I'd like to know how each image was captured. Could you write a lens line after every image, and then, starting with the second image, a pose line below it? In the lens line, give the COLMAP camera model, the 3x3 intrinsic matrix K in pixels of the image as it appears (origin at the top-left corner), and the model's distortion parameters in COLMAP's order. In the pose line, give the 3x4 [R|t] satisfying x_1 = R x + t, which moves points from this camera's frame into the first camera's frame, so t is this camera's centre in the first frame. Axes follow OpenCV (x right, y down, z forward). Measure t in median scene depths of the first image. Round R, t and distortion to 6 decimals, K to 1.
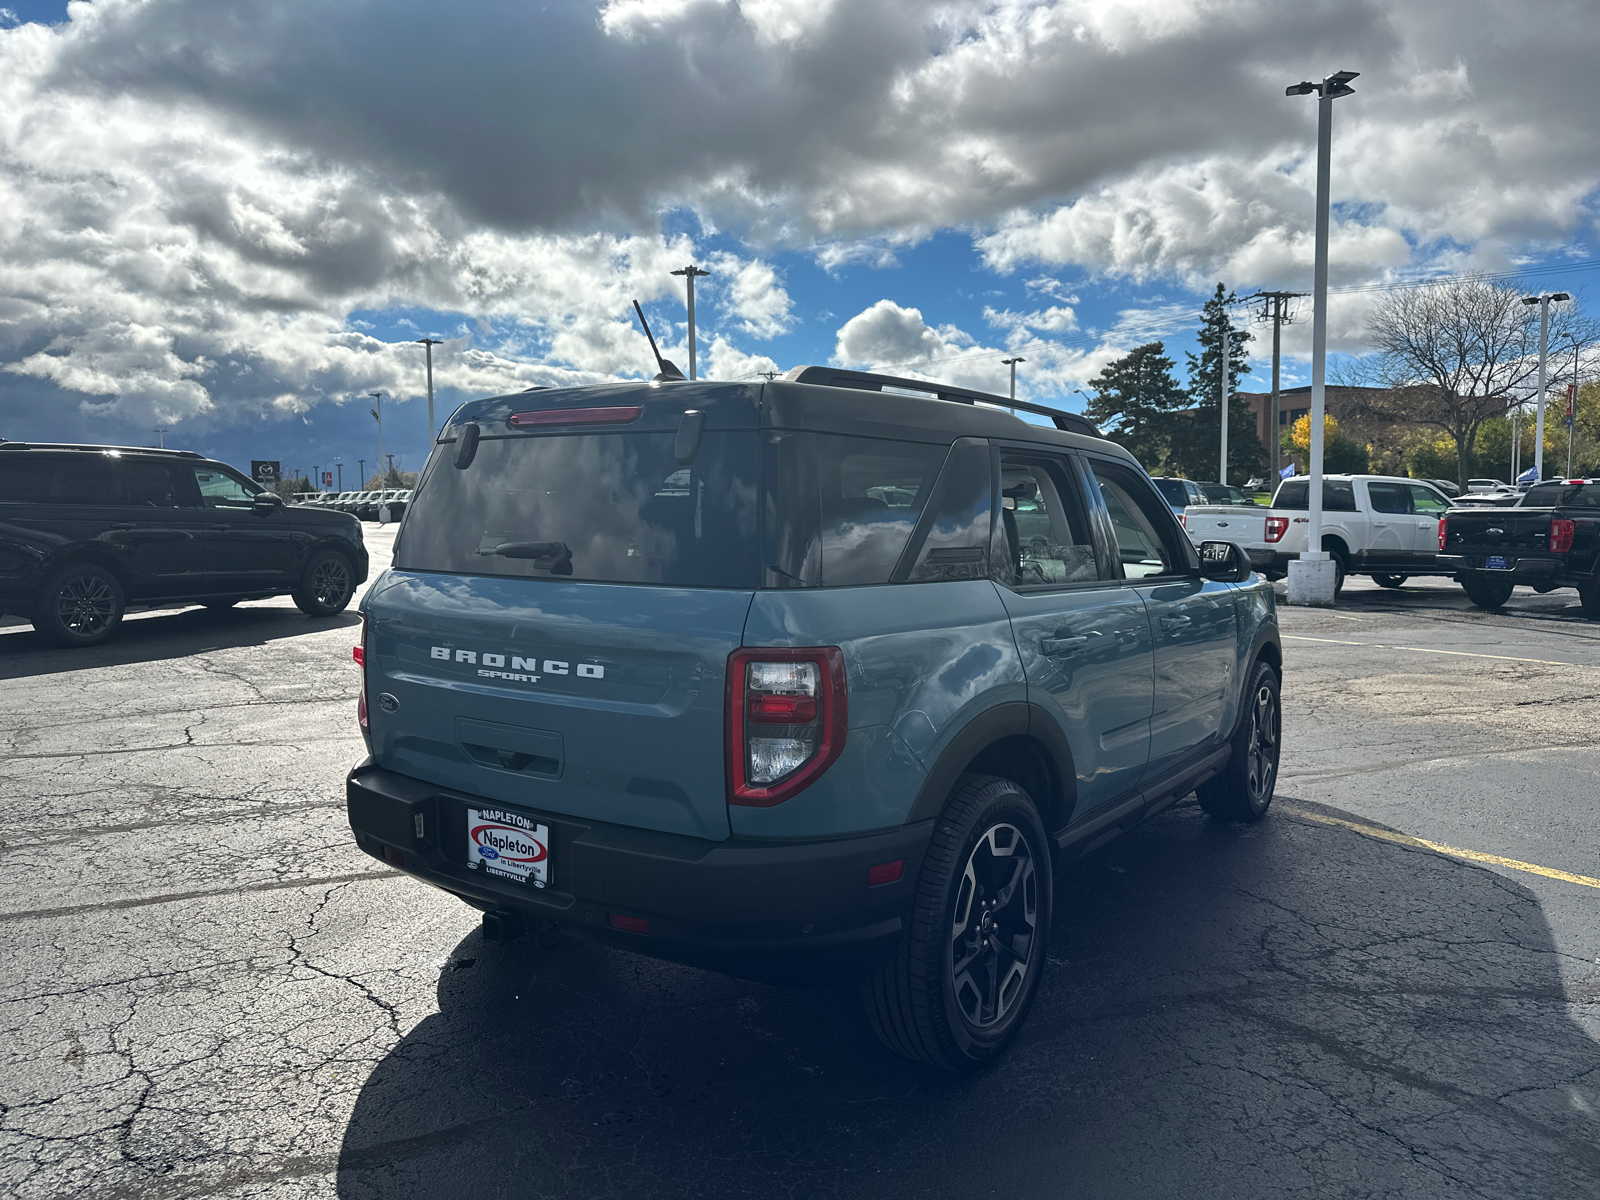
lens RADIAL K [[1154.8, 0, 800.0], [0, 1154.8, 600.0], [0, 0, 1]] dist [0.008408, -0.005411]
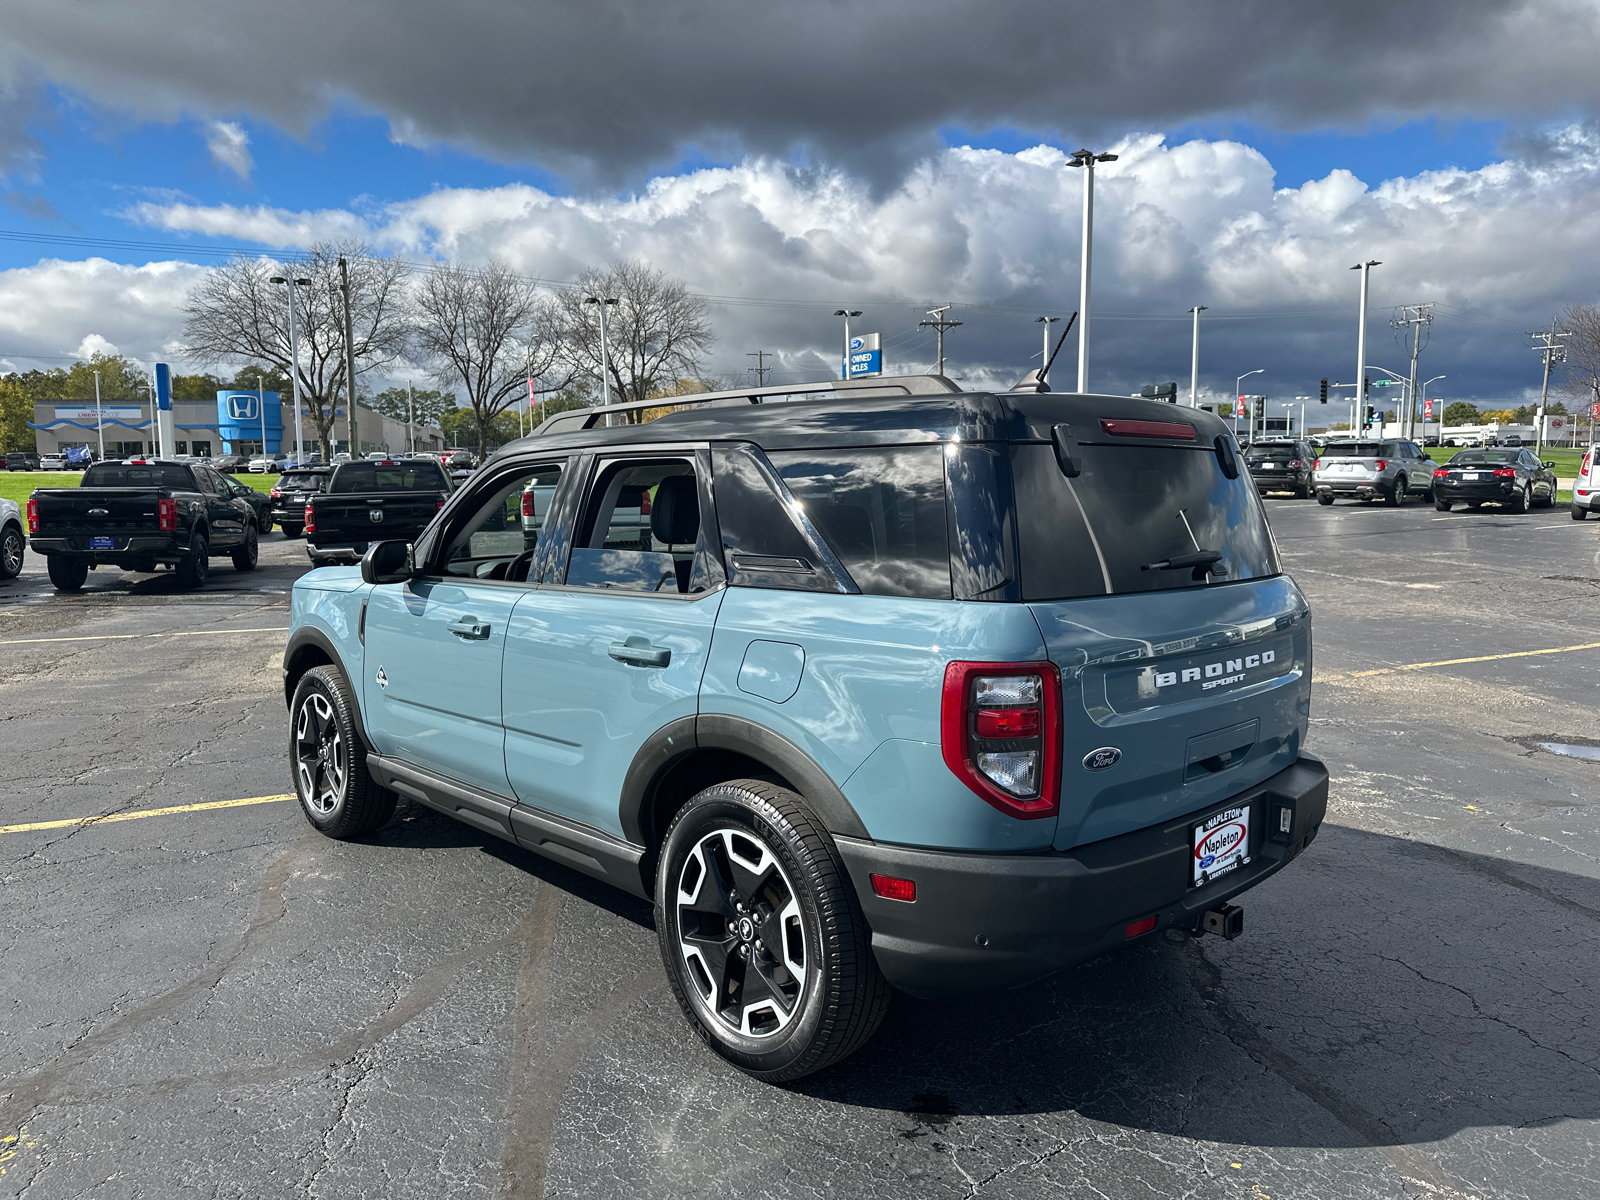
lens RADIAL K [[1150.3, 0, 806.1], [0, 1150.3, 641.4], [0, 0, 1]] dist [0.020966, -0.001417]
pose [[0.155998, -0.127942, 0.979436, -0.096359], [0.069938, 0.990518, 0.118250, -0.008617], [-0.985278, 0.050053, 0.163466, 0.087826]]
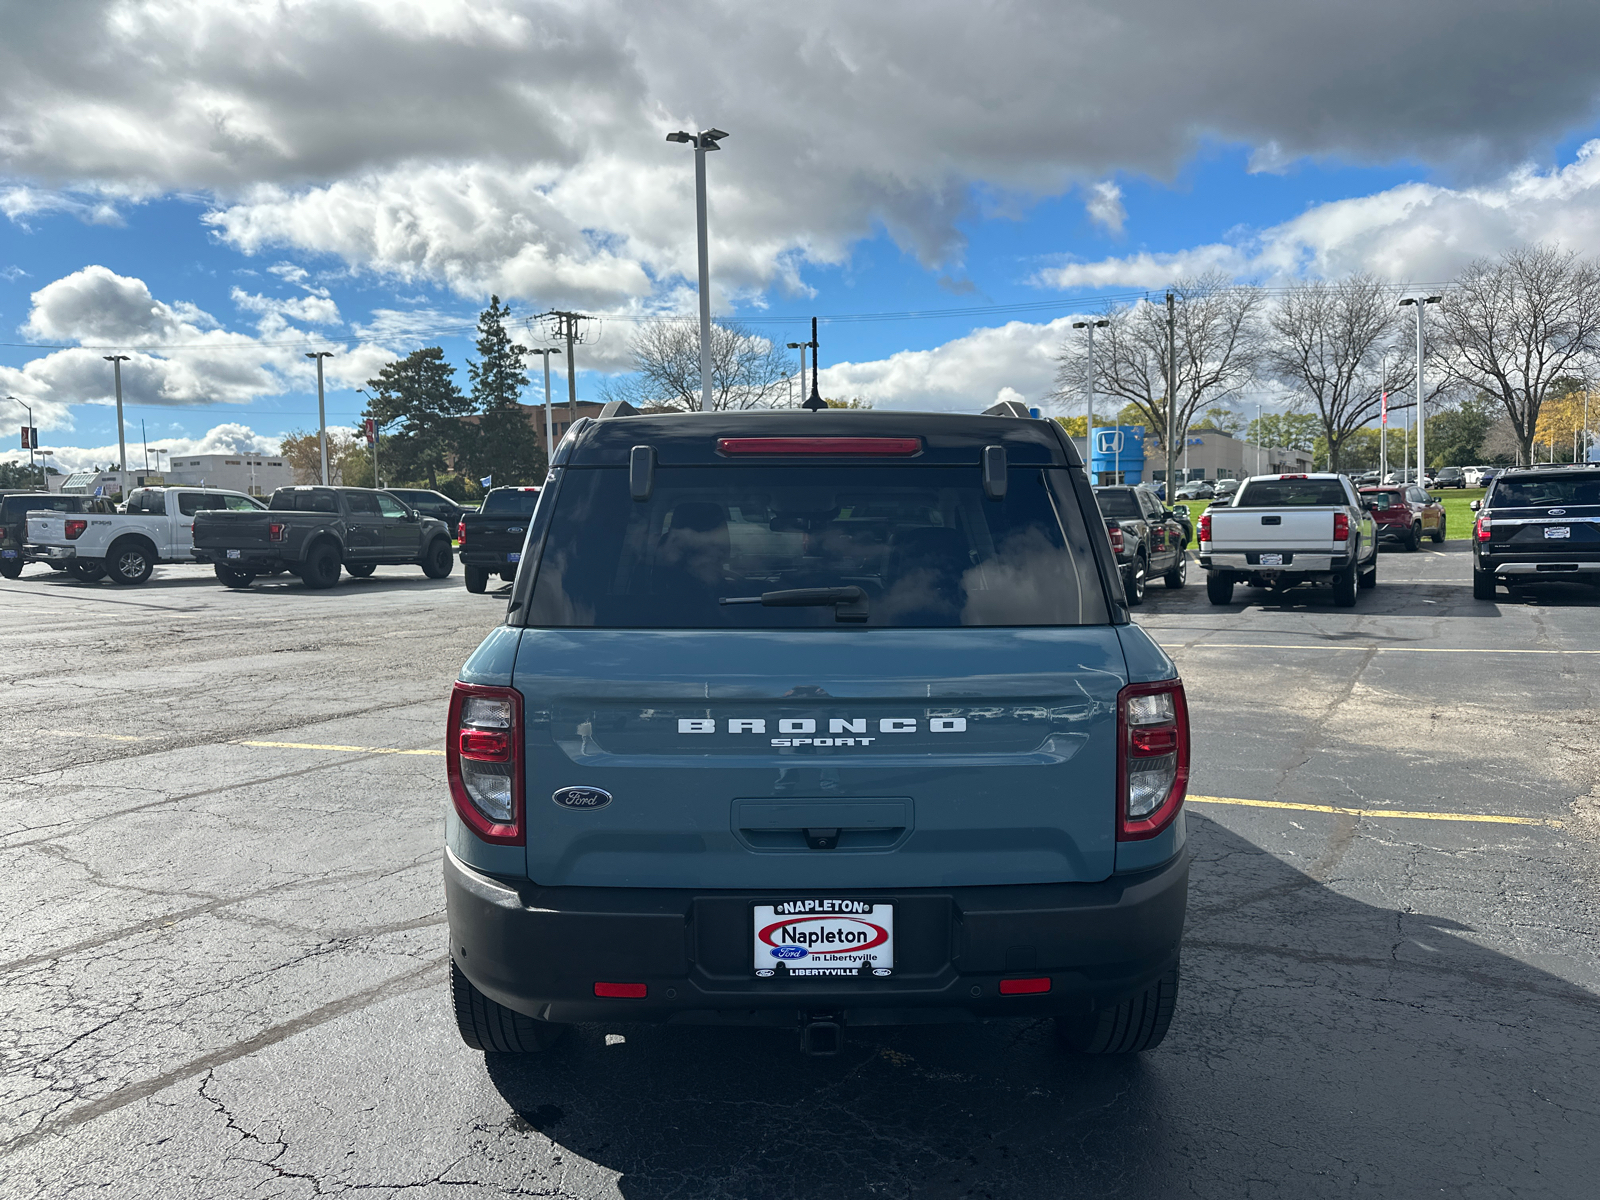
lens RADIAL K [[1150.3, 0, 806.1], [0, 1150.3, 641.4], [0, 0, 1]] dist [0.020966, -0.001417]
pose [[0.791152, -0.068495, 0.607772, -0.056850], [0.049080, 0.997615, 0.048540, -0.003731], [-0.609647, -0.008573, 0.792627, 0.024319]]
